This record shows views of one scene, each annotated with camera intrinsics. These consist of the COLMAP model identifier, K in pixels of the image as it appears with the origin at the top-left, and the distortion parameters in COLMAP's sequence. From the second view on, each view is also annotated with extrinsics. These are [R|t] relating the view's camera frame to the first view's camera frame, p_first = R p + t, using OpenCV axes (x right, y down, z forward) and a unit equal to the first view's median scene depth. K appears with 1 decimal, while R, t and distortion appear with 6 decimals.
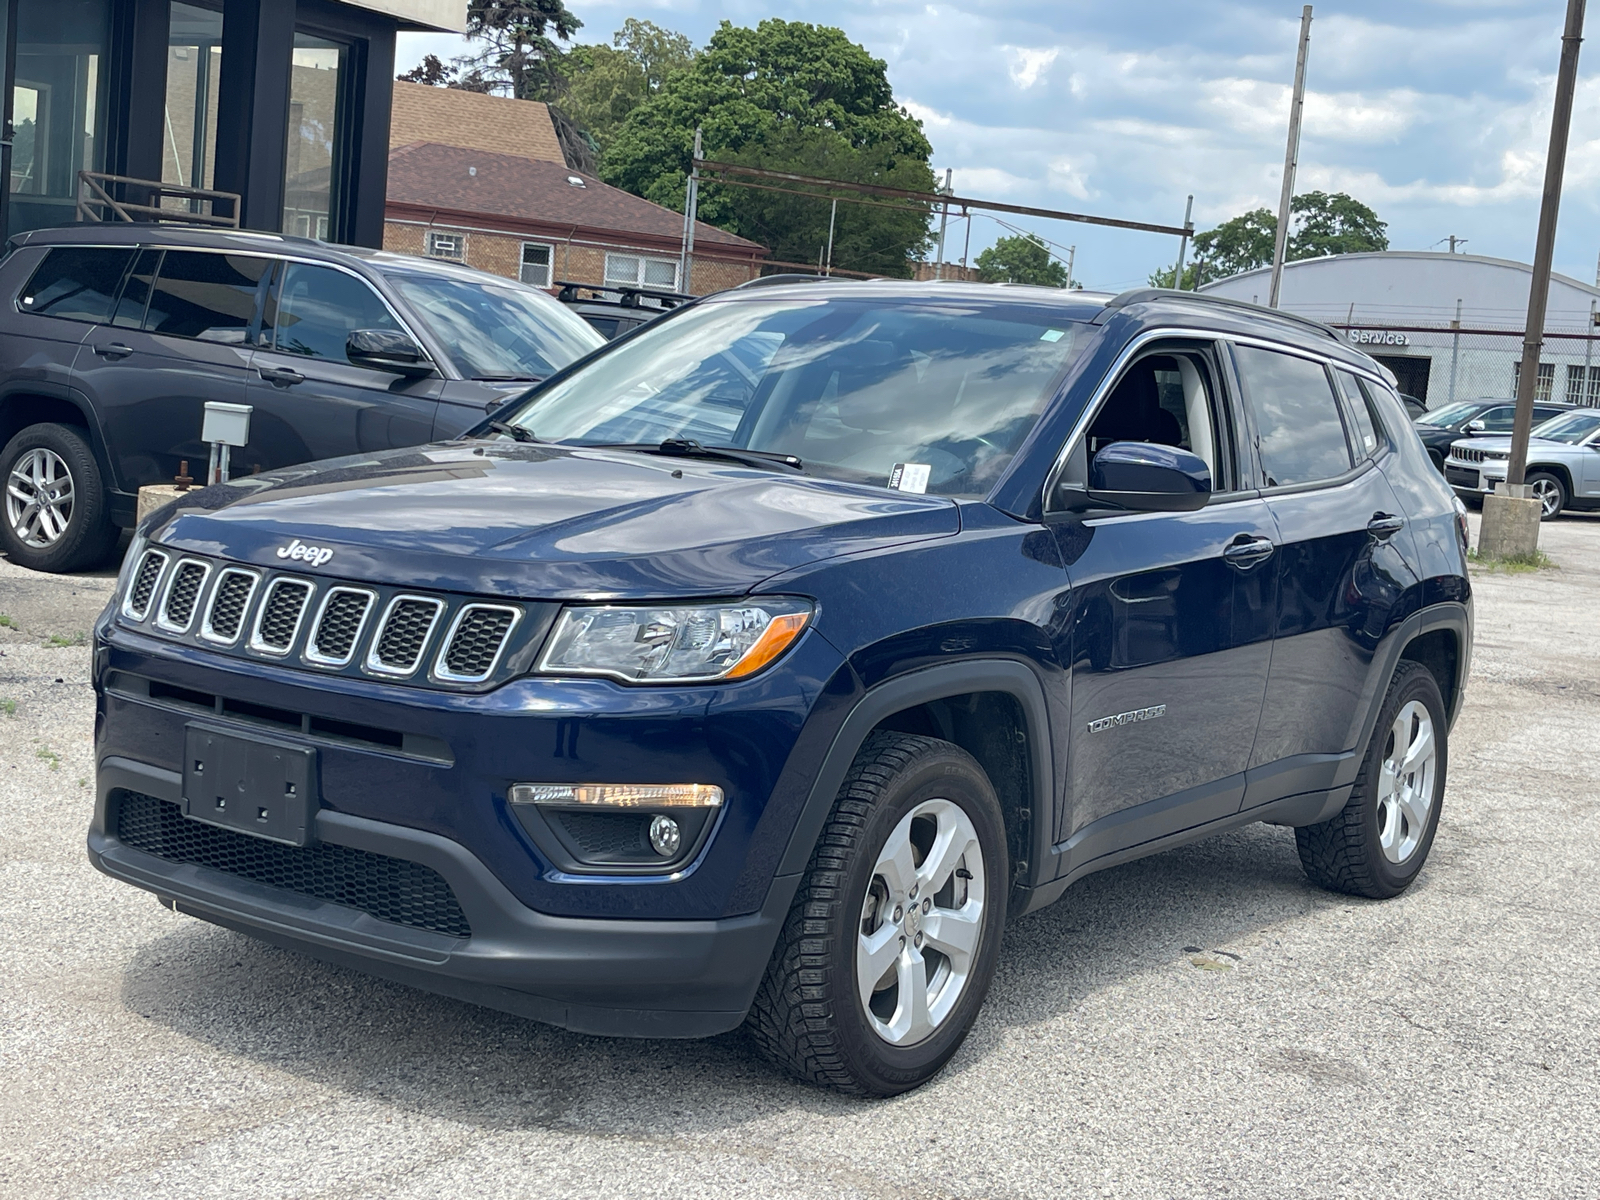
lens RADIAL K [[2147.4, 0, 800.0], [0, 2147.4, 600.0], [0, 0, 1]] dist [0.123107, -0.465022]
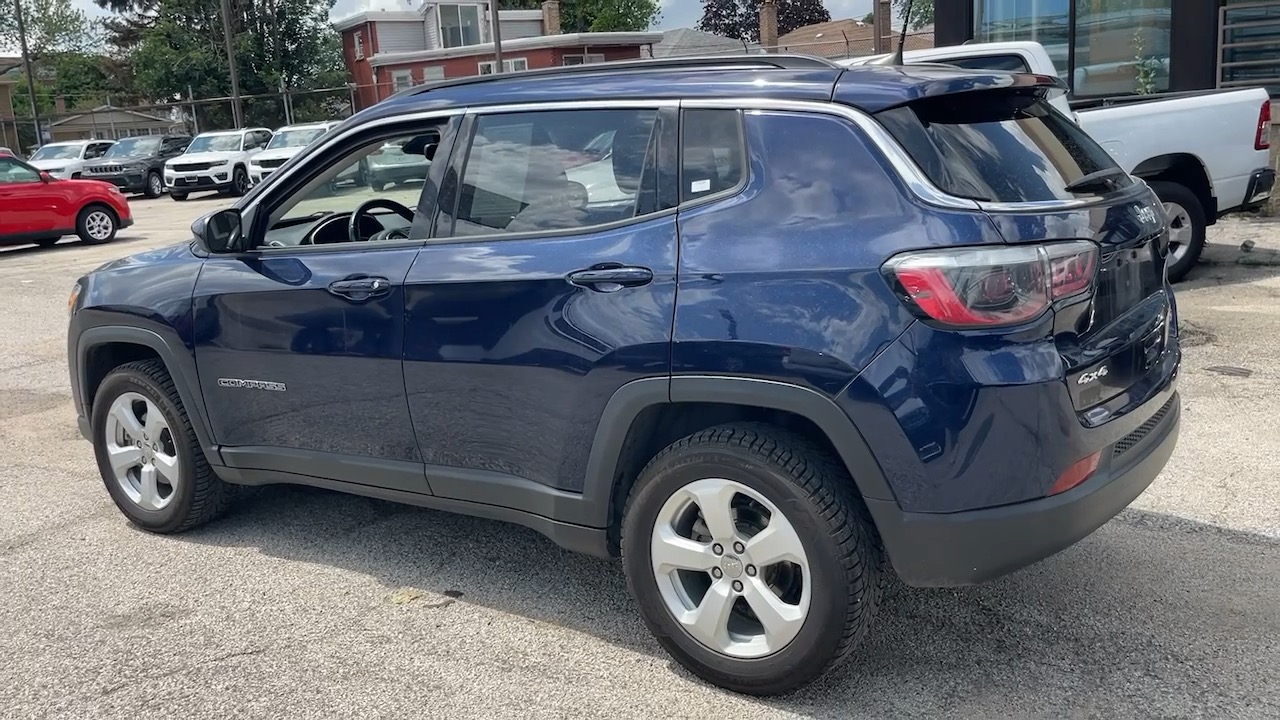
lens RADIAL K [[1097.6, 0, 640.0], [0, 1097.6, 360.0], [0, 0, 1]] dist [0.047504, -0.049697]
pose [[0.016909, 0.112133, -0.993549, 0.824068], [-0.044709, 0.992782, 0.111286, -0.057001], [0.998857, 0.042539, 0.021800, 1.086123]]
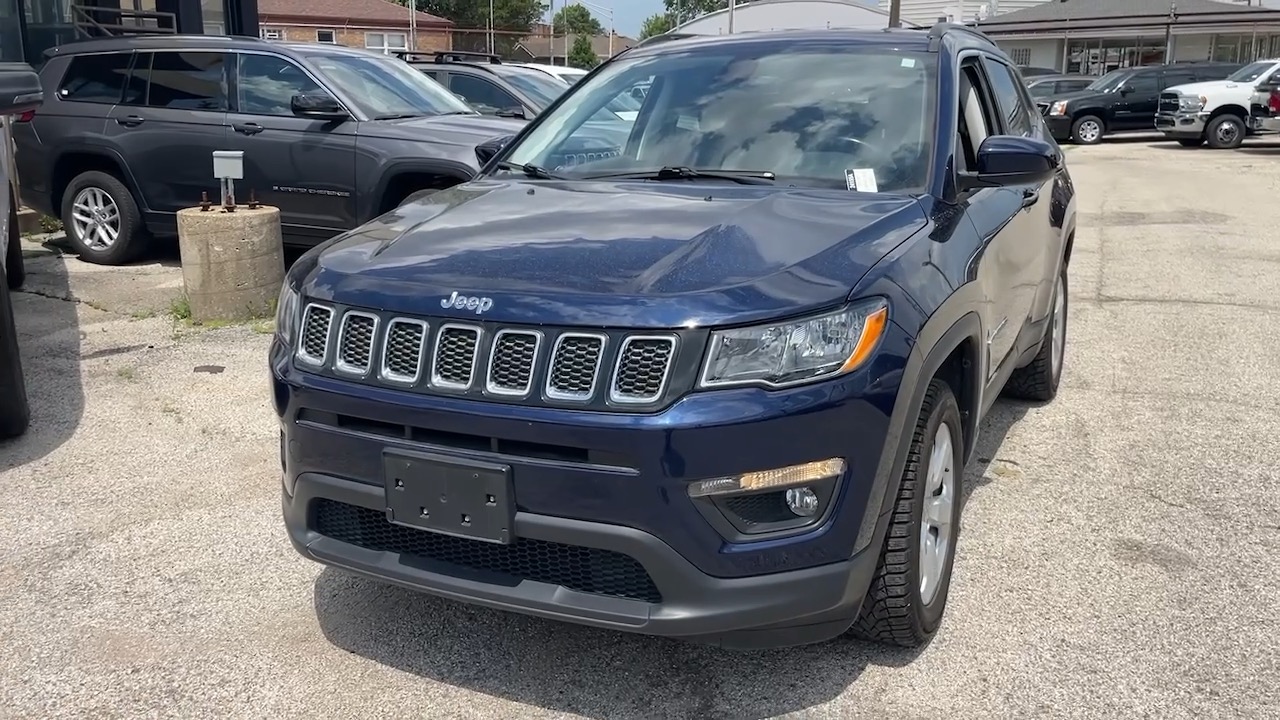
lens RADIAL K [[1097.6, 0, 640.0], [0, 1097.6, 360.0], [0, 0, 1]] dist [0.047504, -0.049697]
pose [[0.984111, -0.120552, 0.130355, -0.154710], [0.100905, 0.983818, 0.148054, -0.050894], [-0.146094, -0.132548, 0.980351, 0.268024]]
